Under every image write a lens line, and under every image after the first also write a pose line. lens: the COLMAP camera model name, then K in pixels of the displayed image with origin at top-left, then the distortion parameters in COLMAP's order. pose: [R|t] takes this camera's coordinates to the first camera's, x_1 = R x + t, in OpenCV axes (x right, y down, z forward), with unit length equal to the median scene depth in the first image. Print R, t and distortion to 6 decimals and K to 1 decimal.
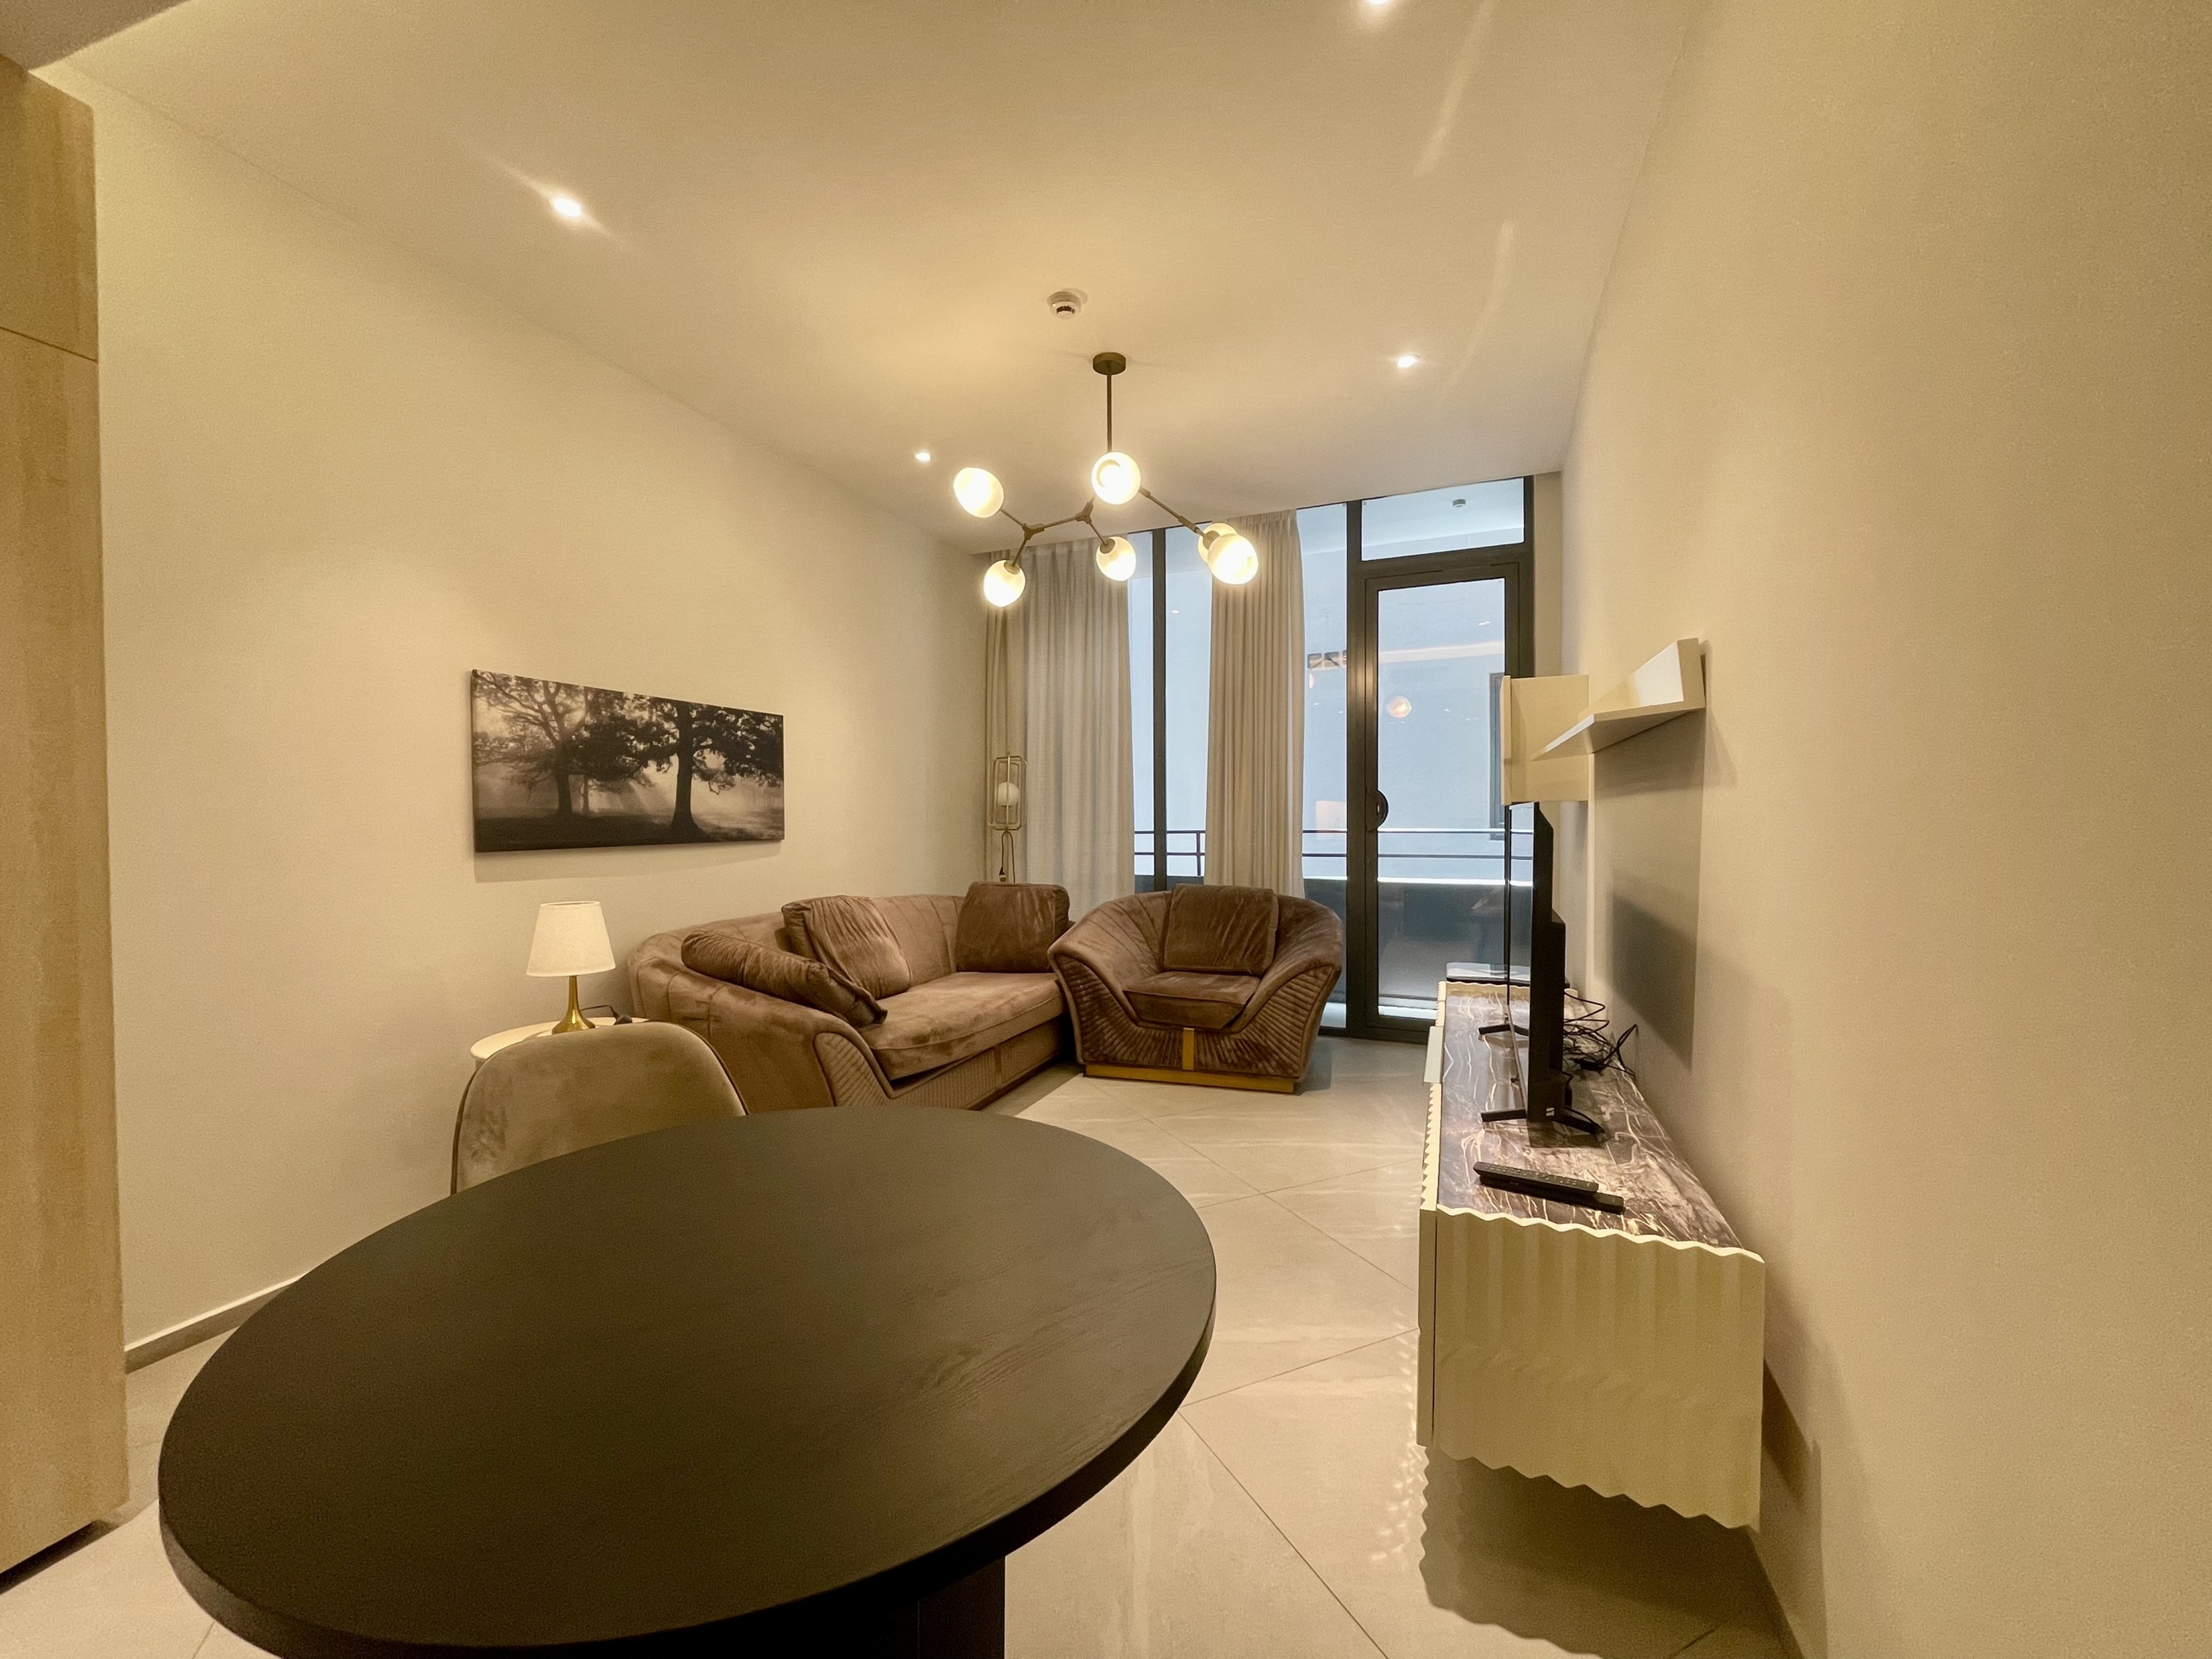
lens RADIAL K [[886.0, 0, 1102.5], [0, 886.0, 833.3], [0, 0, 1]] dist [-0.000154, 0.000063]
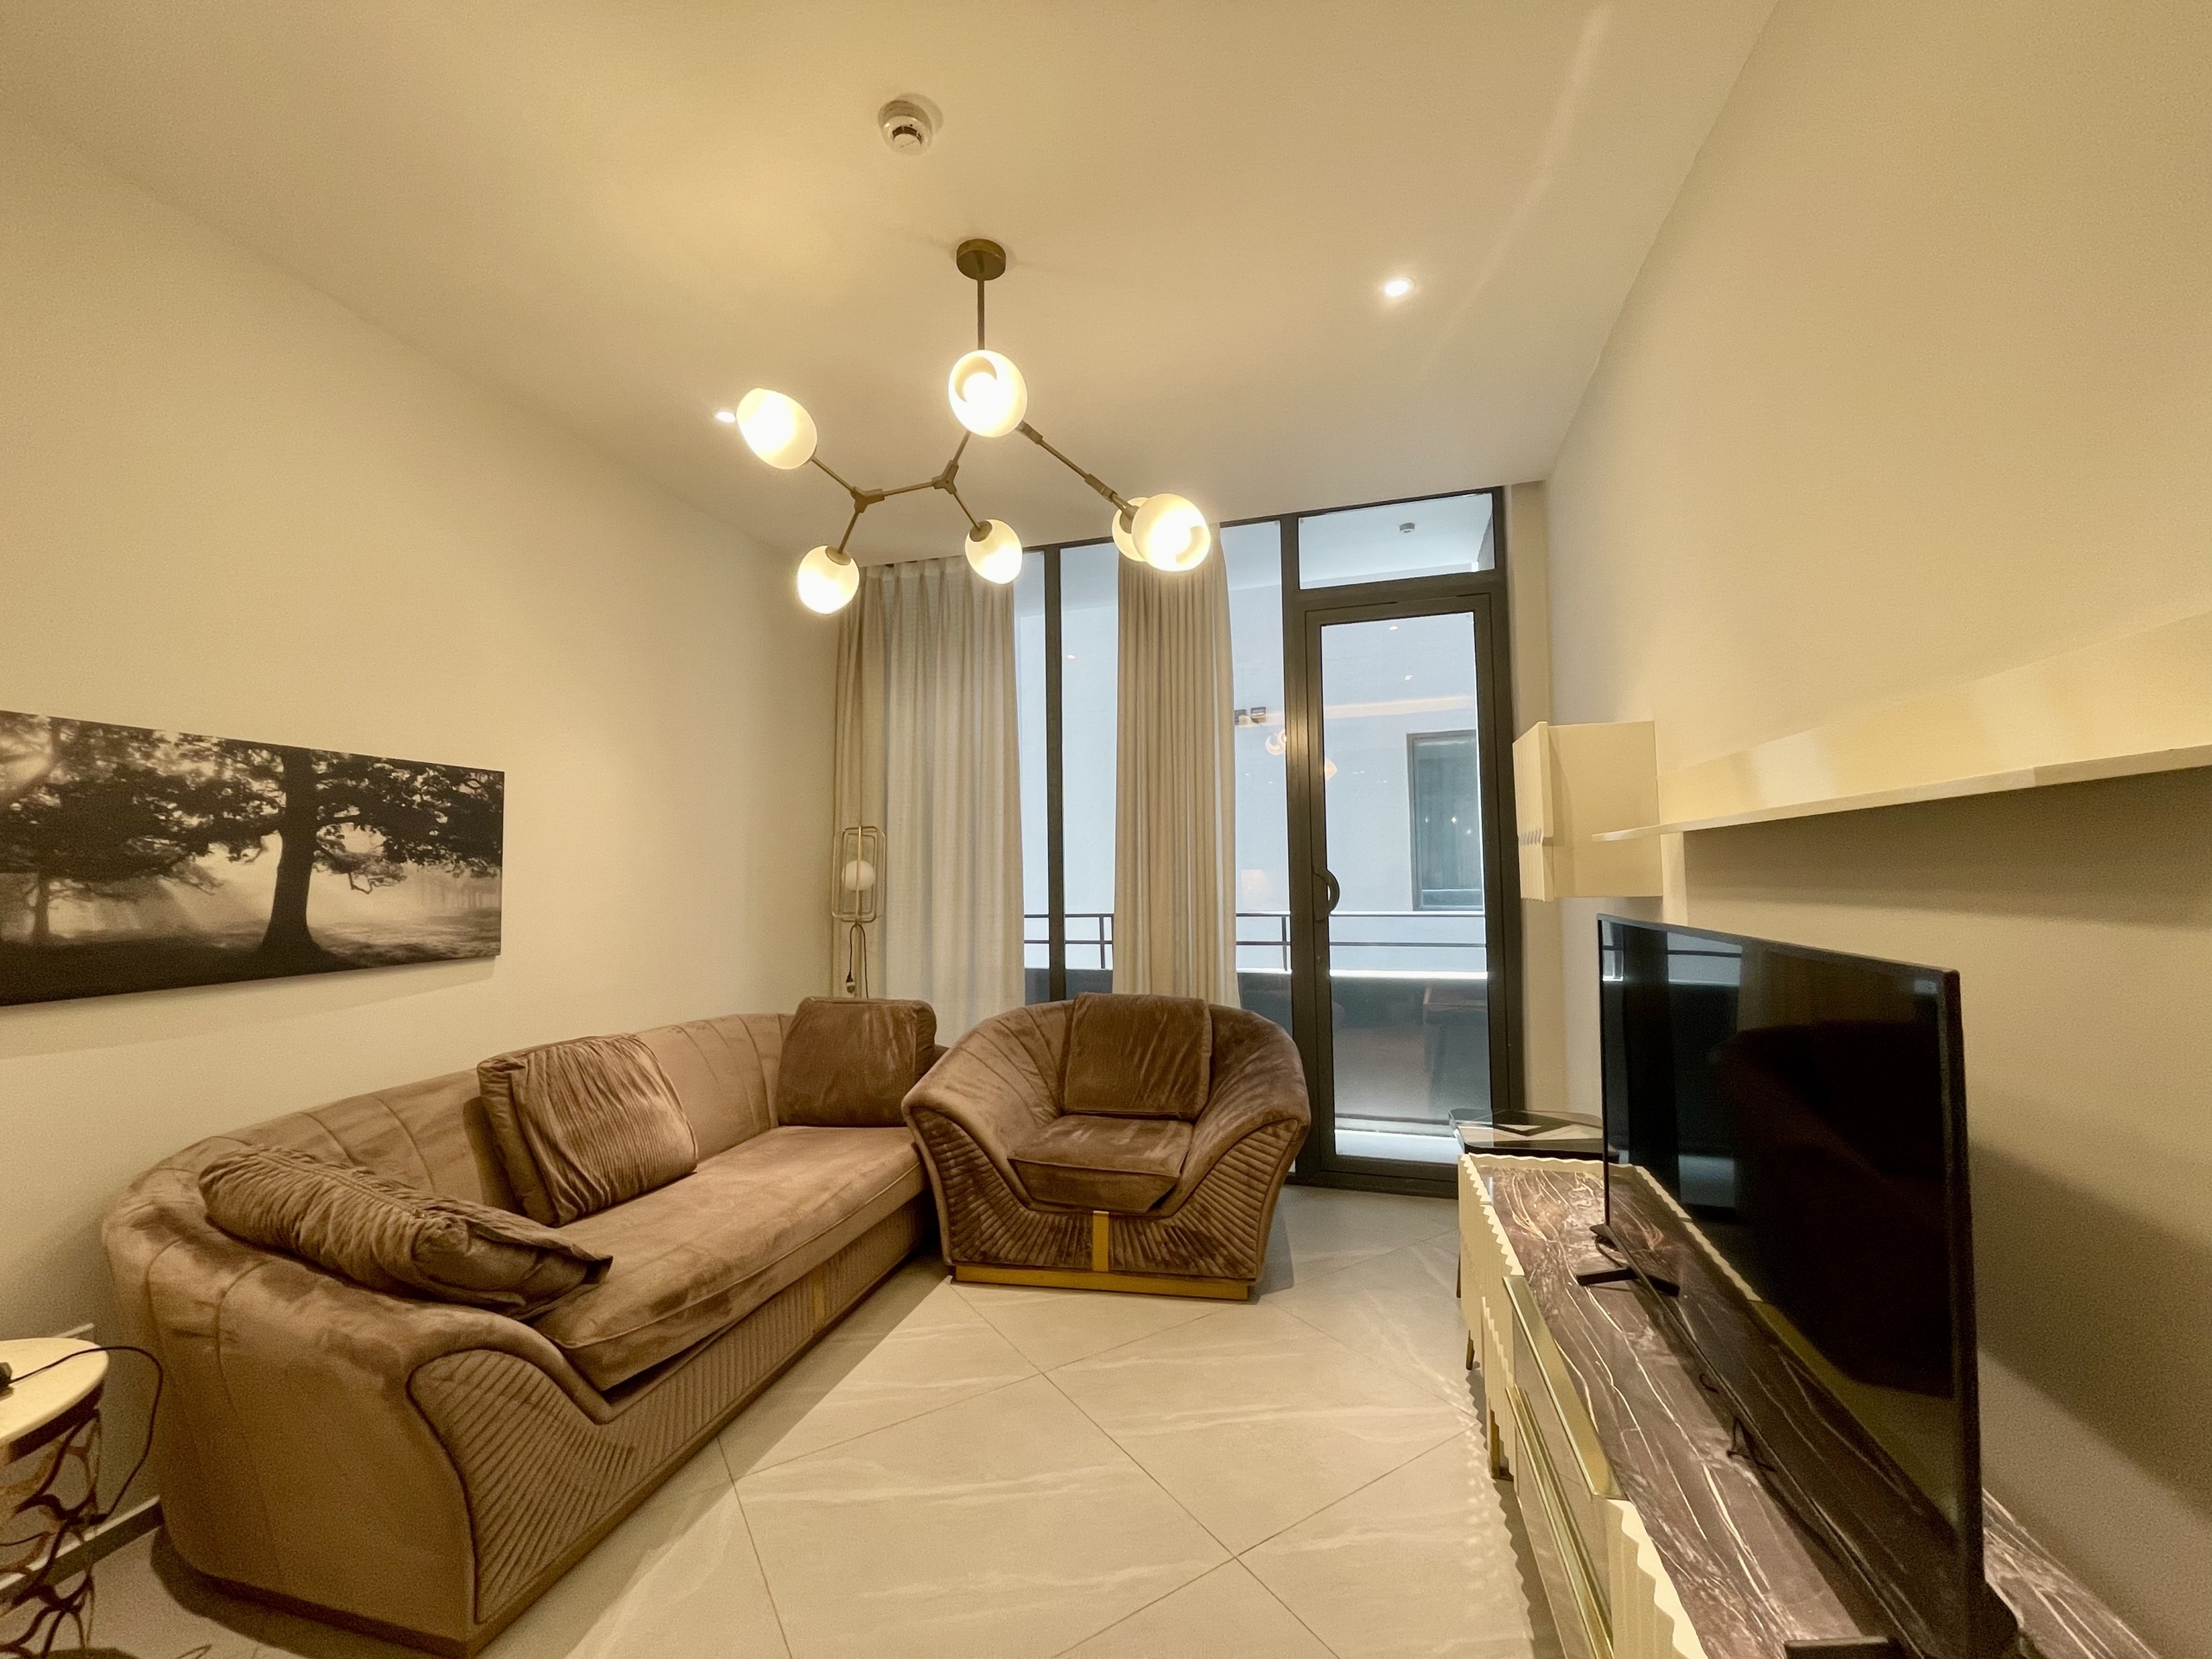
lens RADIAL K [[886.0, 0, 1102.5], [0, 886.0, 833.3], [0, 0, 1]] dist [-0.000154, 0.000063]
pose [[0.992568, -0.002557, 0.121667, 0.013390], [0.010978, 0.997584, -0.068591, -0.035303], [-0.121198, 0.069417, 0.990198, 0.282992]]
